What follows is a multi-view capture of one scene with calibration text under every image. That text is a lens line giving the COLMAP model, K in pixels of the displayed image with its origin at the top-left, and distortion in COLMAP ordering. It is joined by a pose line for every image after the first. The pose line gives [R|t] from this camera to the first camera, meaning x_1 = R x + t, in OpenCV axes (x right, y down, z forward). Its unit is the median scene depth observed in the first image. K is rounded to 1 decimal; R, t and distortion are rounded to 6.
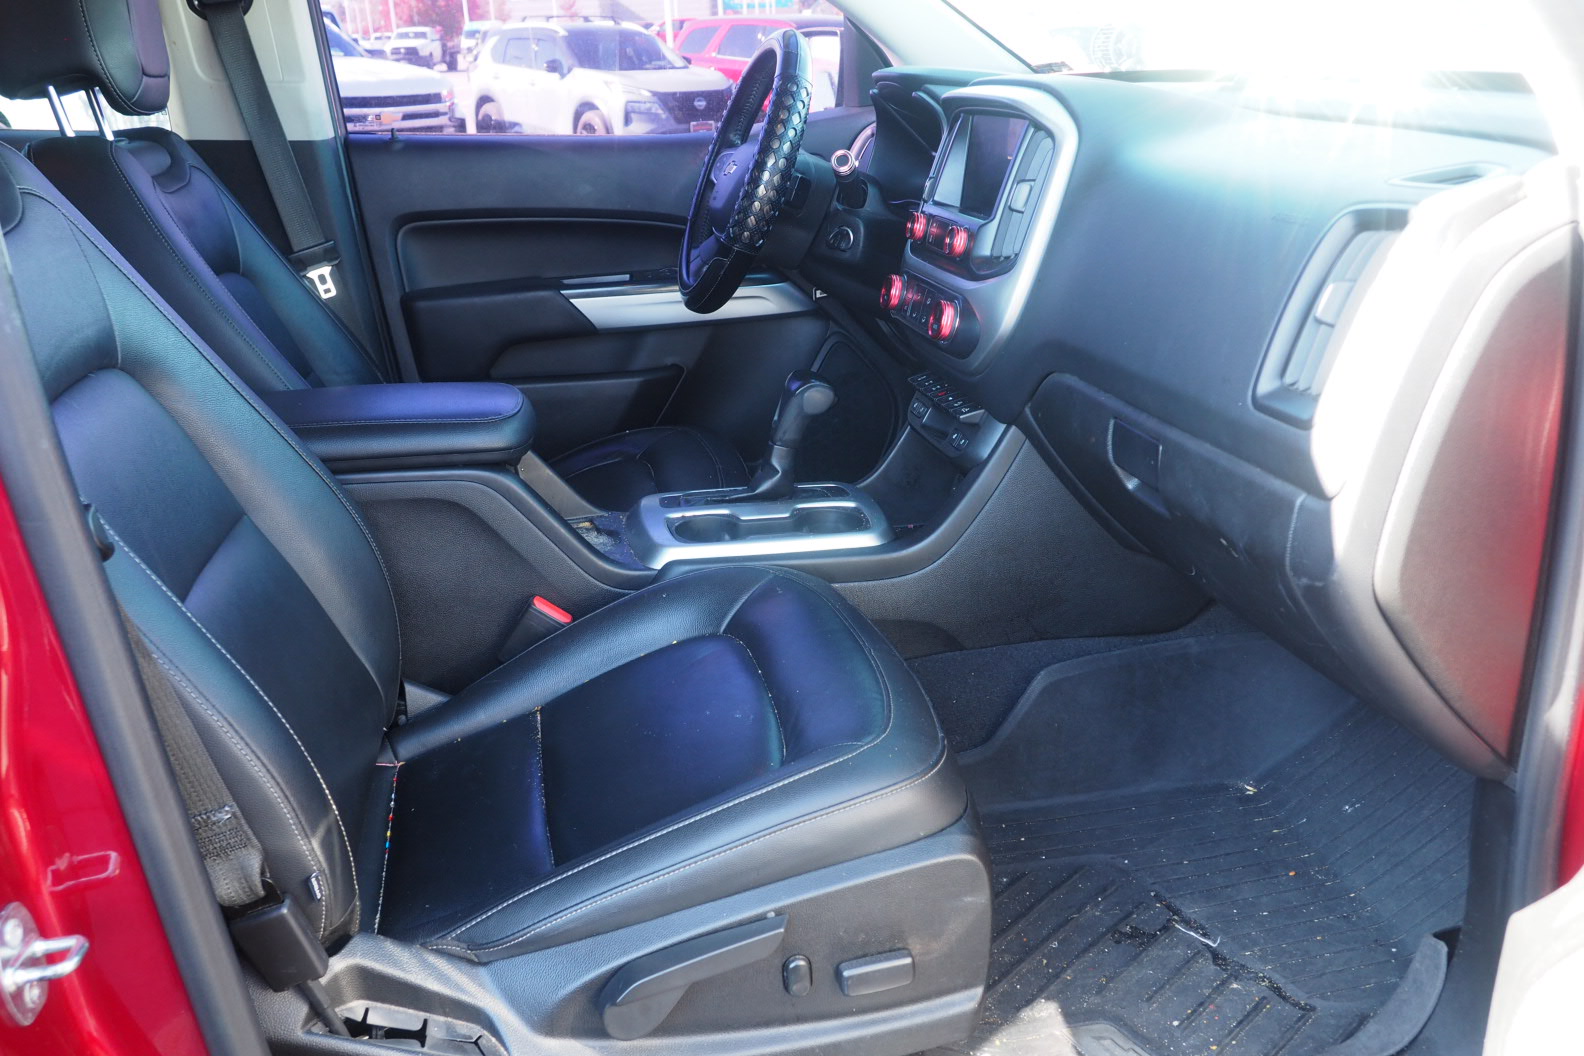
lens RADIAL K [[1368.1, 0, 792.0], [0, 1368.1, 528.0], [0, 0, 1]] dist [-0.007581, 0.005345]
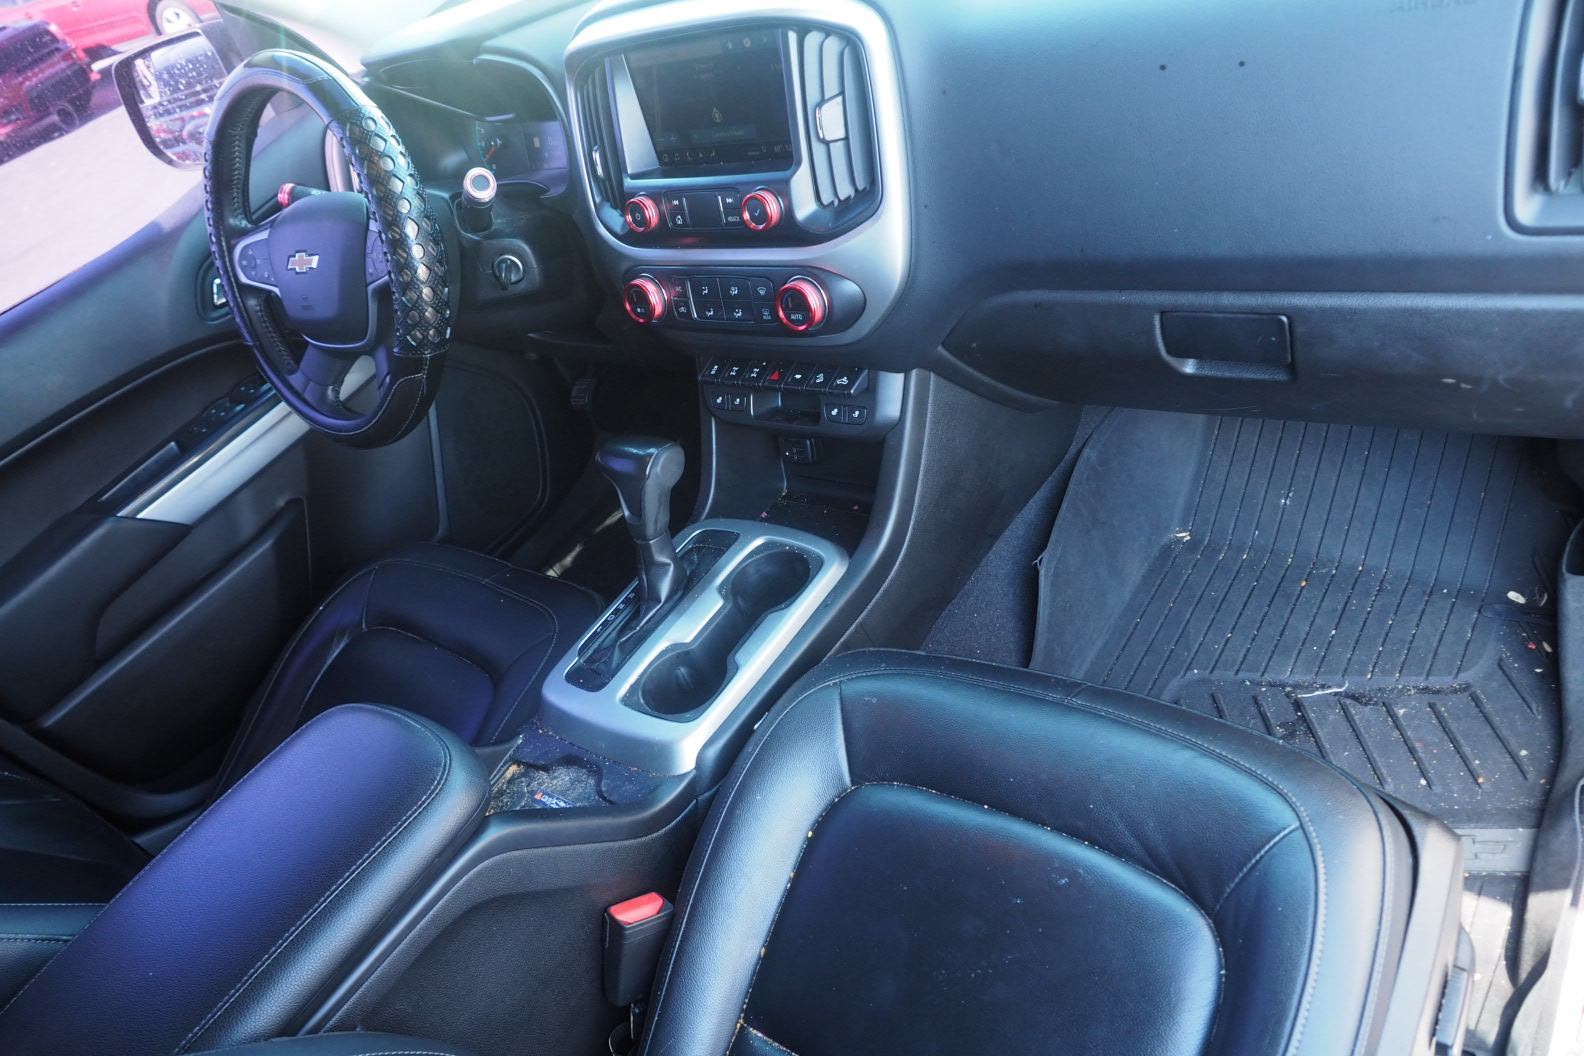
lens RADIAL K [[1142.7, 0, 792.0], [0, 1142.7, 528.0], [0, 0, 1]] dist [-0.025258, 0.001217]
pose [[0.700193, -0.593927, 0.396208, -0.239451], [0.505899, 0.804322, 0.311659, -0.259051], [-0.503782, -0.017780, 0.863648, 0.418812]]
